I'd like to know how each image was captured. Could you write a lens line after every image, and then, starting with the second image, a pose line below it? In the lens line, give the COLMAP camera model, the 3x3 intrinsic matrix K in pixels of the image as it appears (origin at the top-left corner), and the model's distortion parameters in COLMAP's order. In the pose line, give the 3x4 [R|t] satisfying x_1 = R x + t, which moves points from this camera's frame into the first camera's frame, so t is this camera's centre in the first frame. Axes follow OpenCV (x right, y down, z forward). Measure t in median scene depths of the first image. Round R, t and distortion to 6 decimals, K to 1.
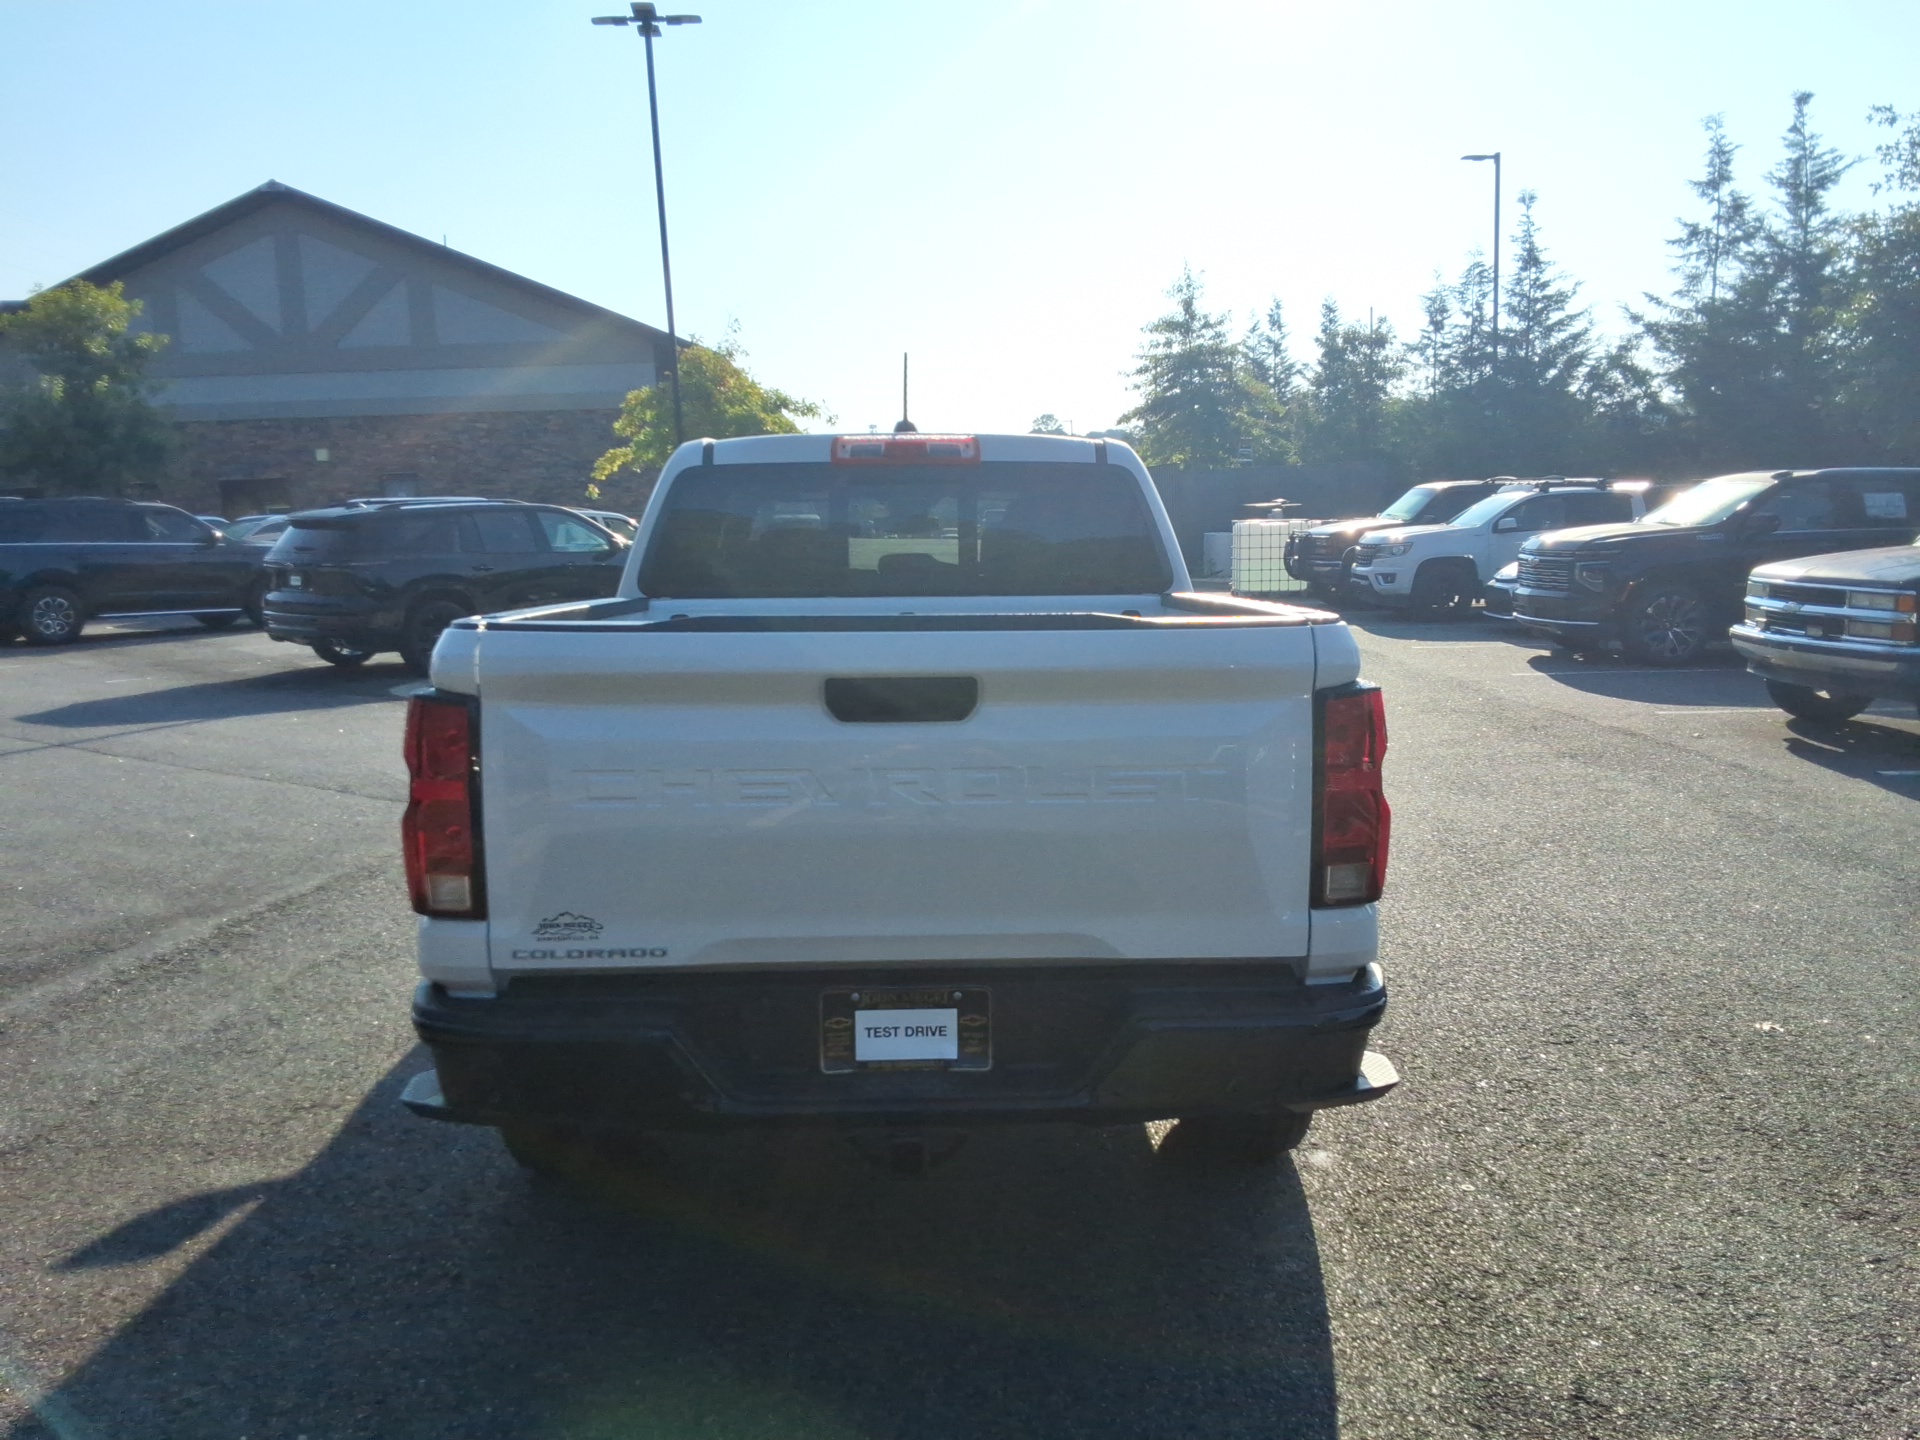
lens RADIAL K [[1535.7, 0, 974.6], [0, 1535.7, 734.2], [0, 0, 1]] dist [0.131900, -0.215747]
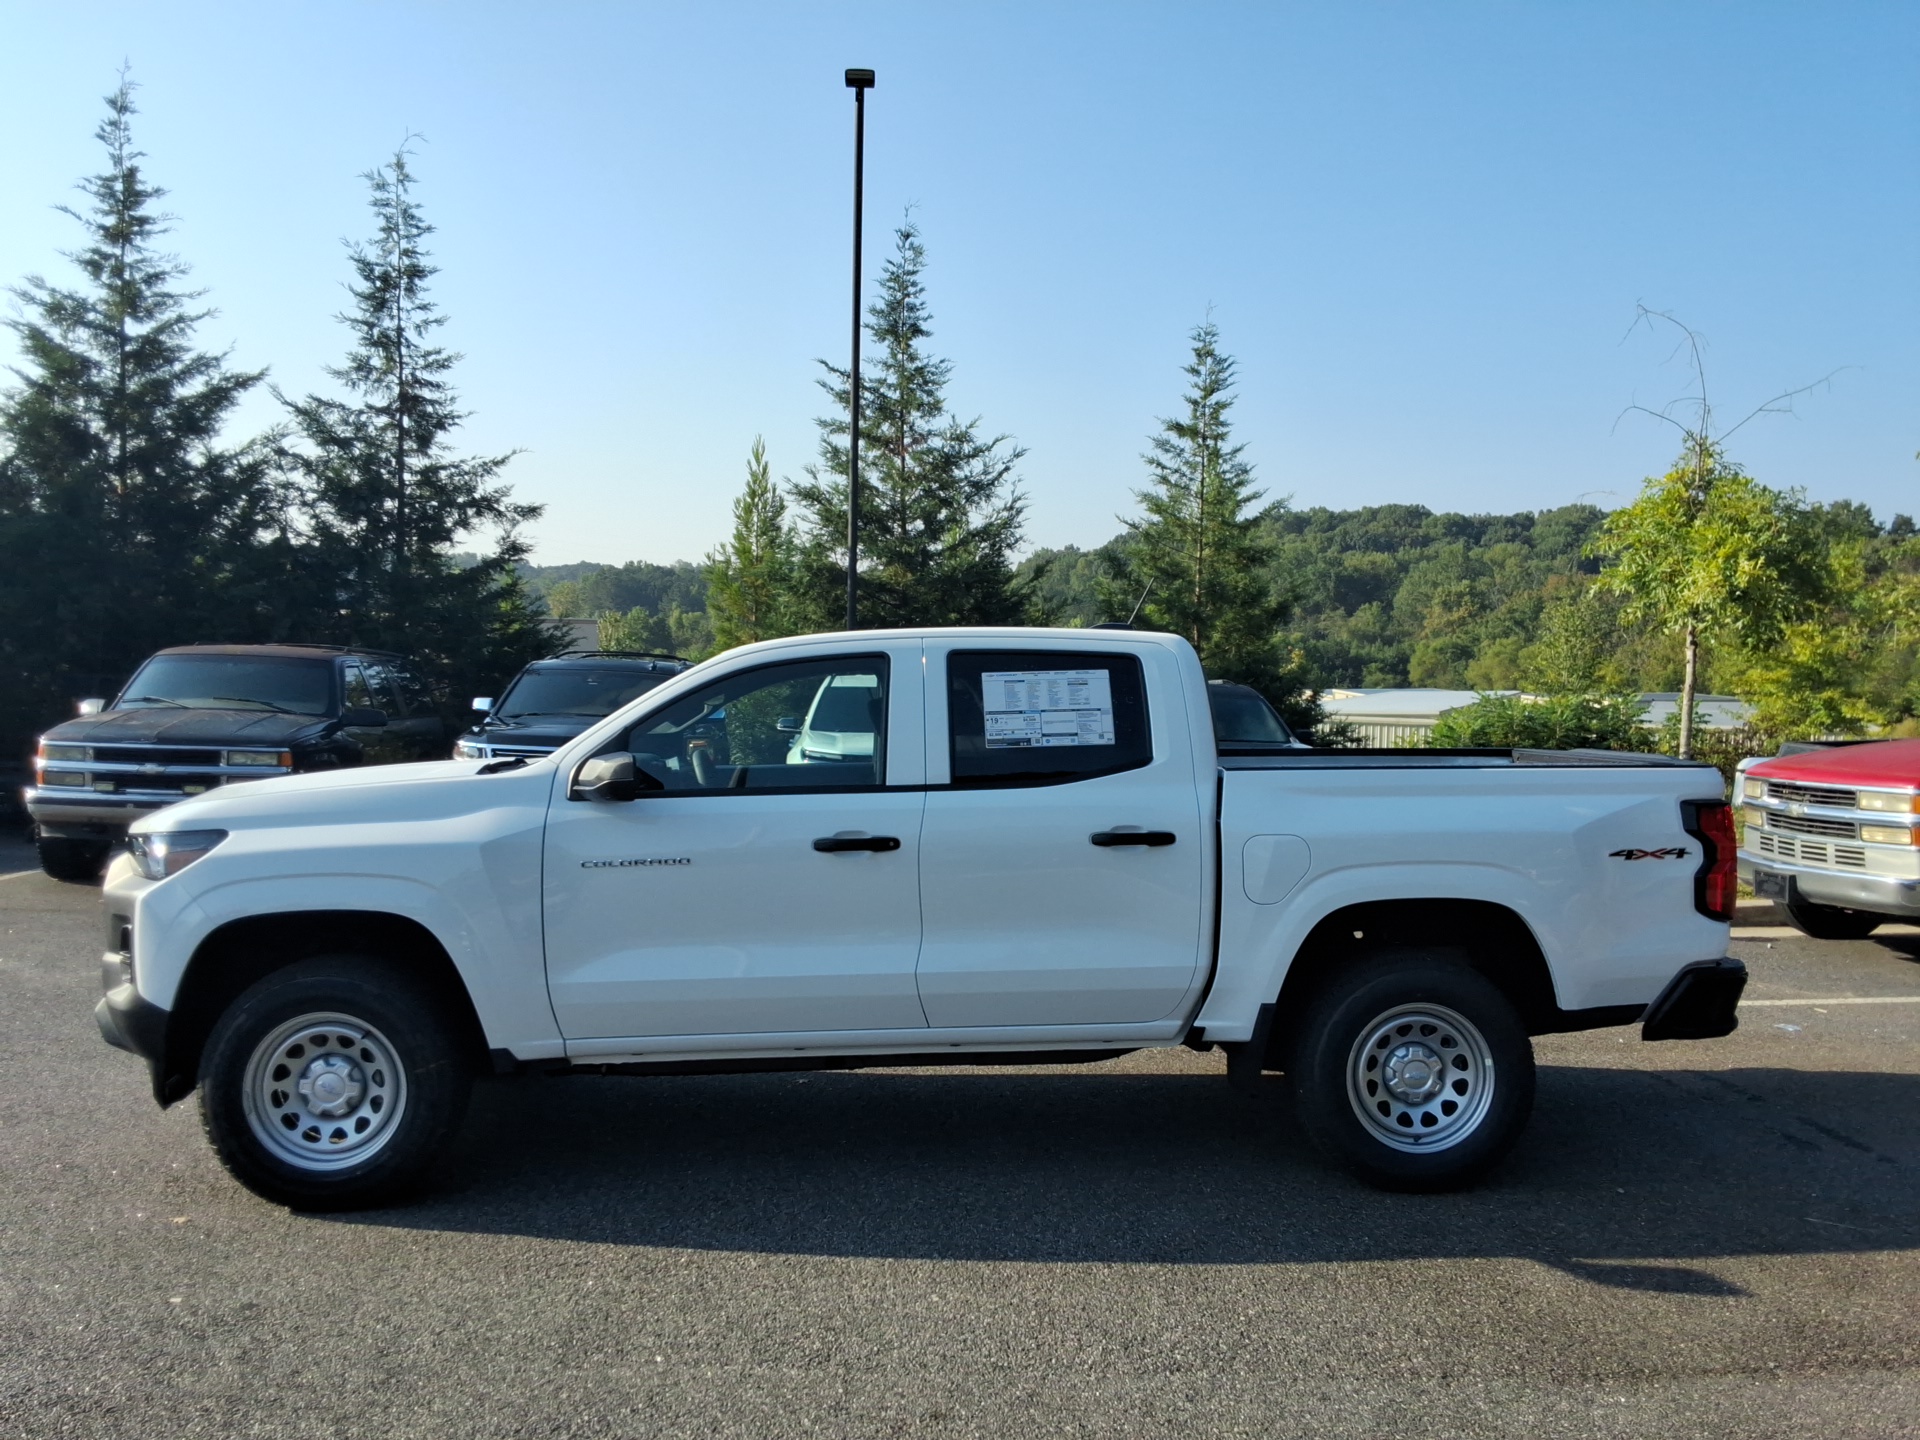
lens RADIAL K [[1535.7, 0, 974.6], [0, 1535.7, 734.2], [0, 0, 1]] dist [0.131900, -0.215747]
pose [[-0.038759, -0.018717, 0.999073, -0.339858], [0.116145, 0.992963, 0.023108, -0.039539], [-0.992476, 0.116933, -0.036313, 0.300876]]
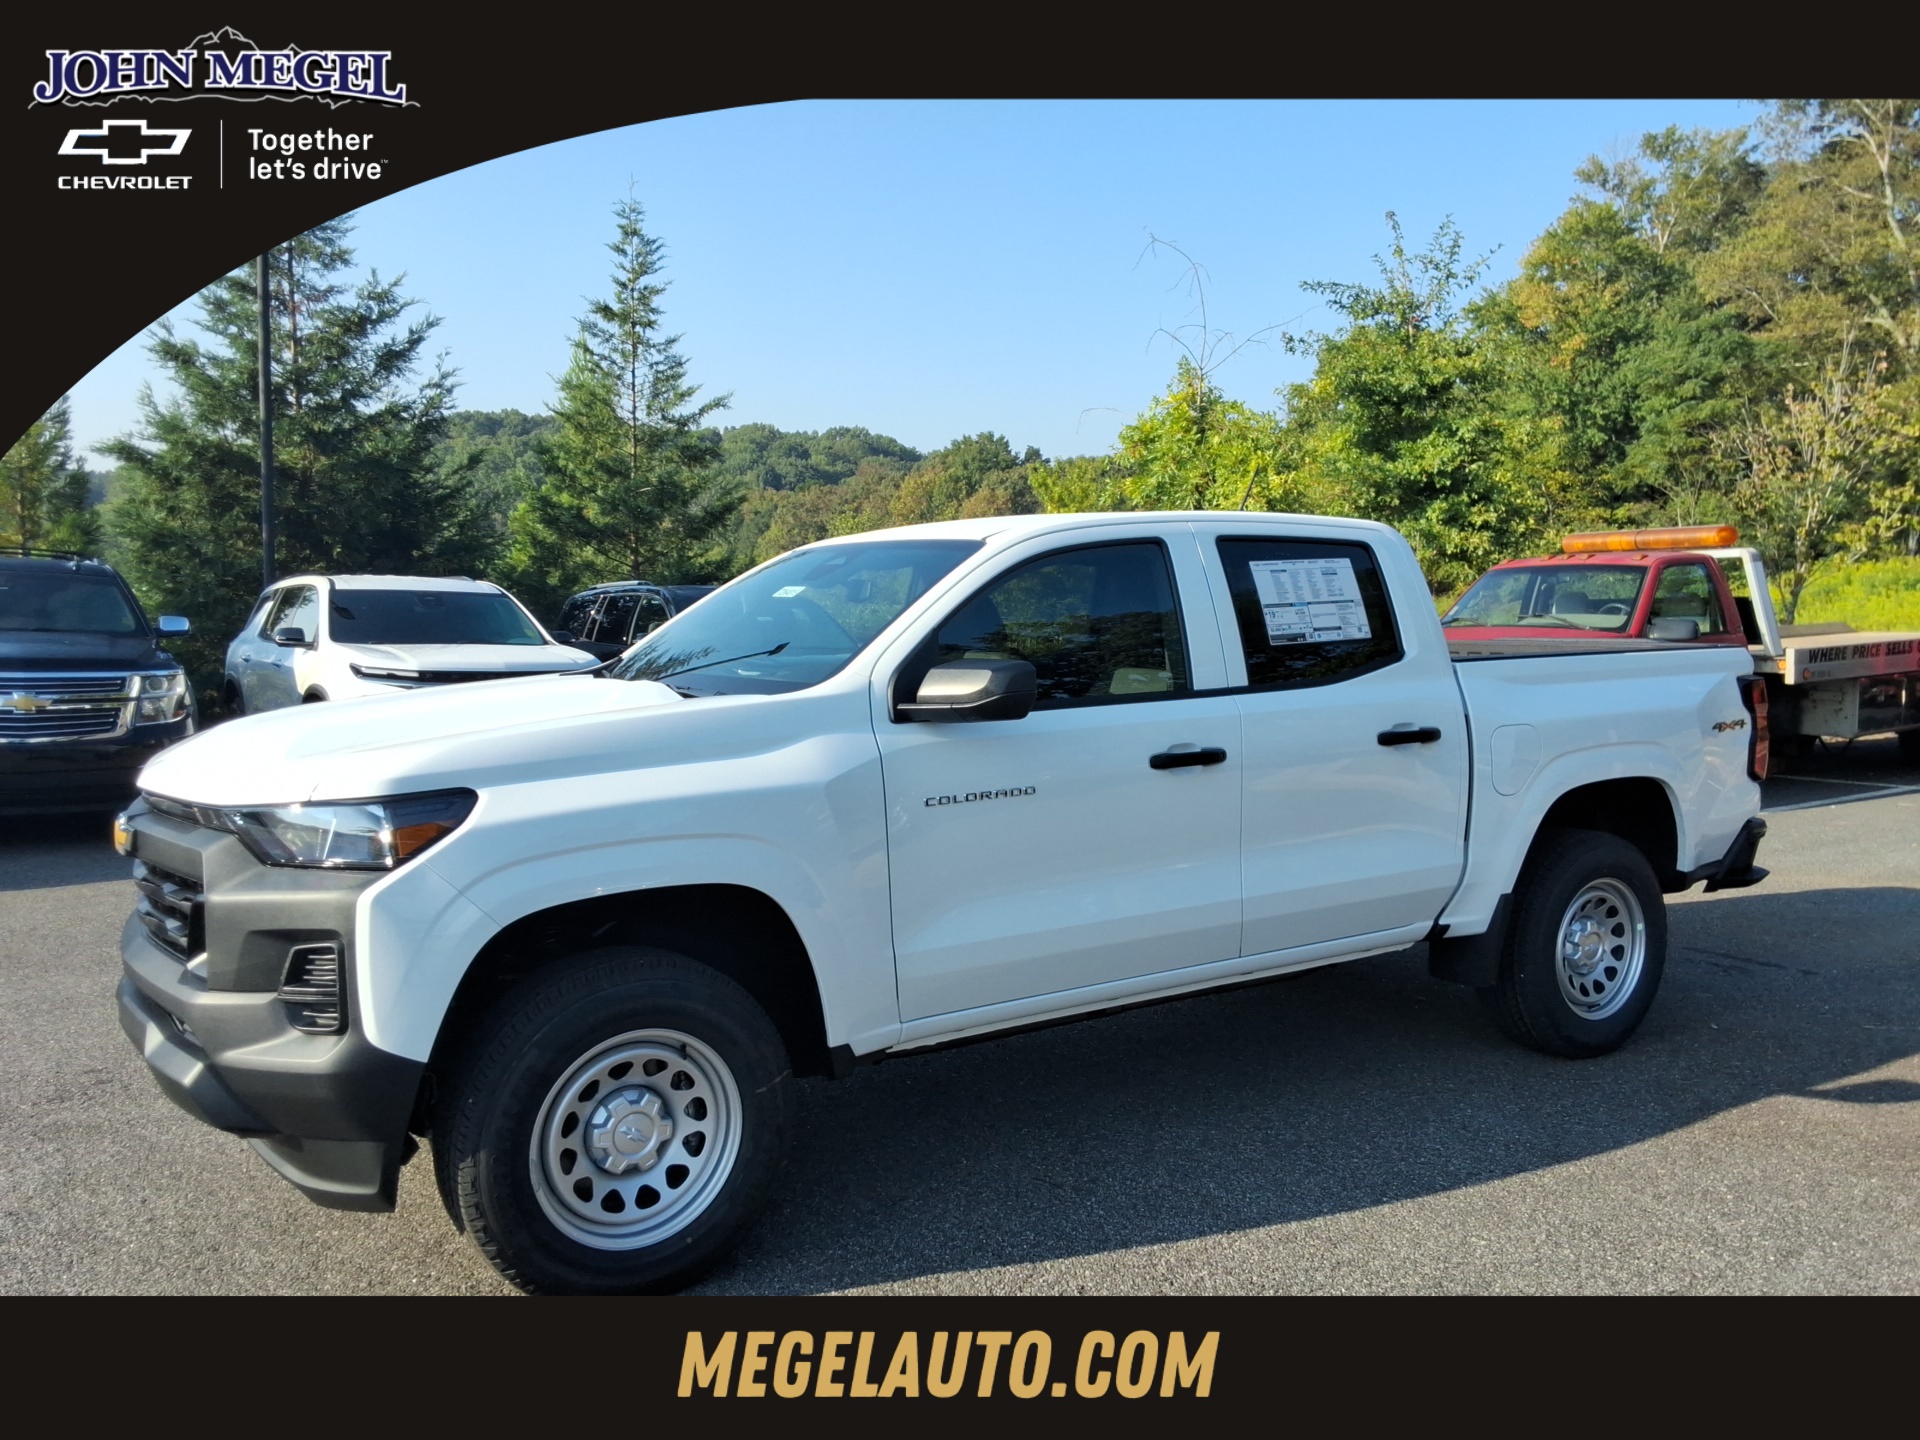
lens RADIAL K [[1535.7, 0, 974.6], [0, 1535.7, 734.2], [0, 0, 1]] dist [0.131900, -0.215747]
pose [[-0.522926, -0.061845, 0.850132, -0.250308], [0.110749, 0.983980, 0.139705, -0.056932], [-0.845153, 0.167207, -0.507699, 0.463313]]
